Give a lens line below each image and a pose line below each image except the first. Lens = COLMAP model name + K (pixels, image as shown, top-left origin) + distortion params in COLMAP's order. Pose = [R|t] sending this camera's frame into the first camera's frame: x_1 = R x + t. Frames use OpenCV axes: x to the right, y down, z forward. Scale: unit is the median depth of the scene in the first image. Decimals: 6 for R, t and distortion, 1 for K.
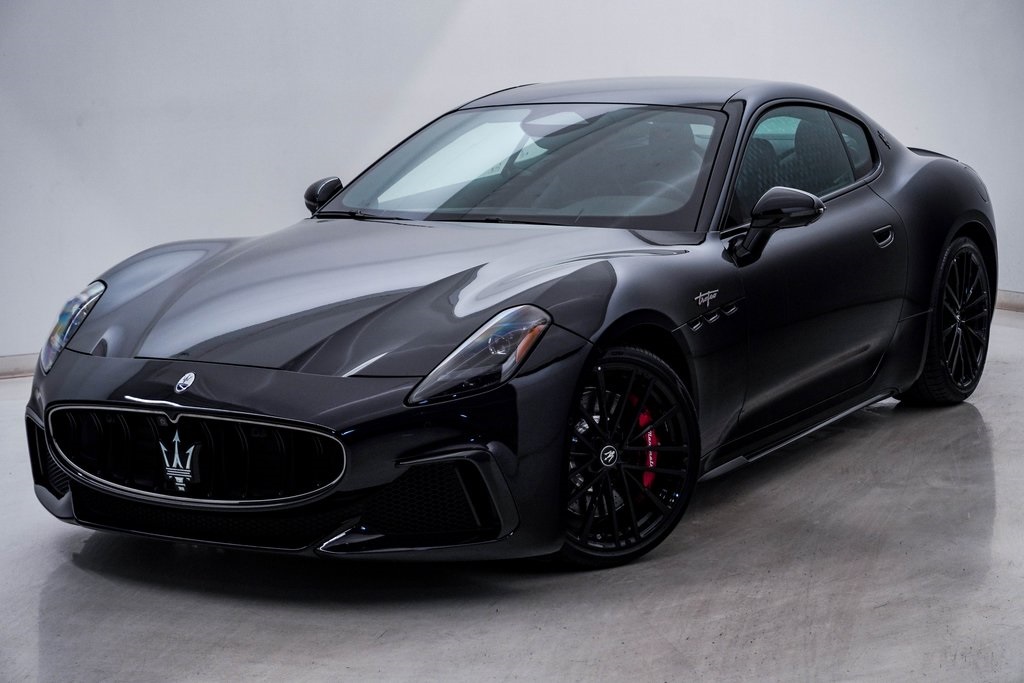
lens RADIAL K [[2178.7, 0, 503.3], [0, 2178.7, 344.8], [0, 0, 1]] dist [0.005433, 0.000000]
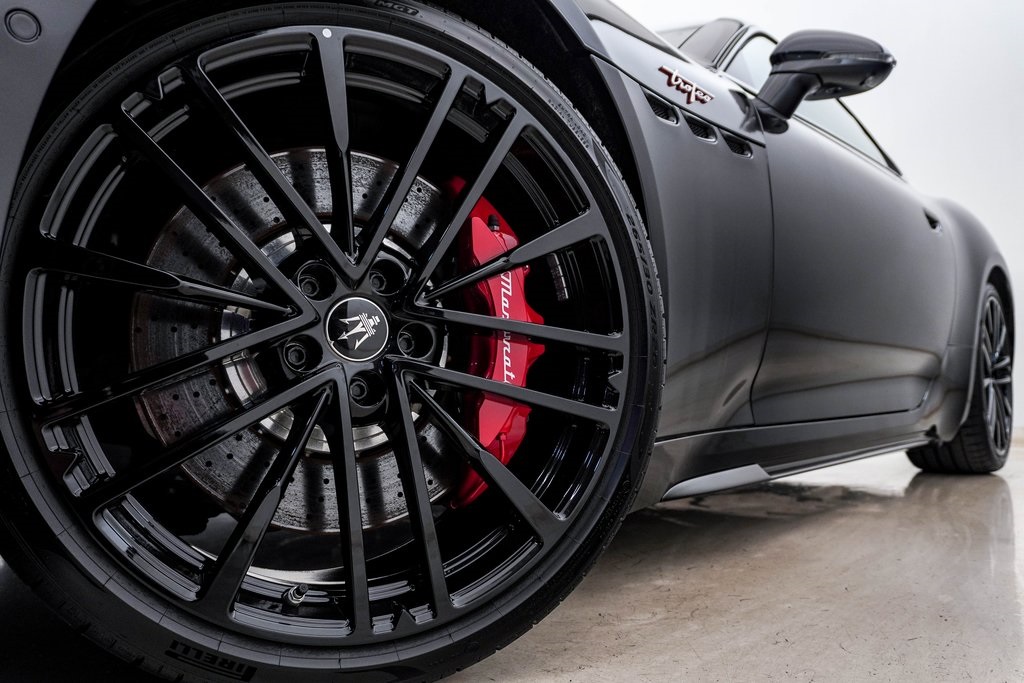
lens RADIAL K [[879.3, 0, 515.8], [0, 879.3, 334.8], [0, 0, 1]] dist [-0.009784, -0.001183]
pose [[0.991983, 0.027113, -0.123428, 0.086470], [-0.052286, 0.977250, -0.205544, 0.076423], [0.115047, 0.210350, 0.970833, 0.880399]]
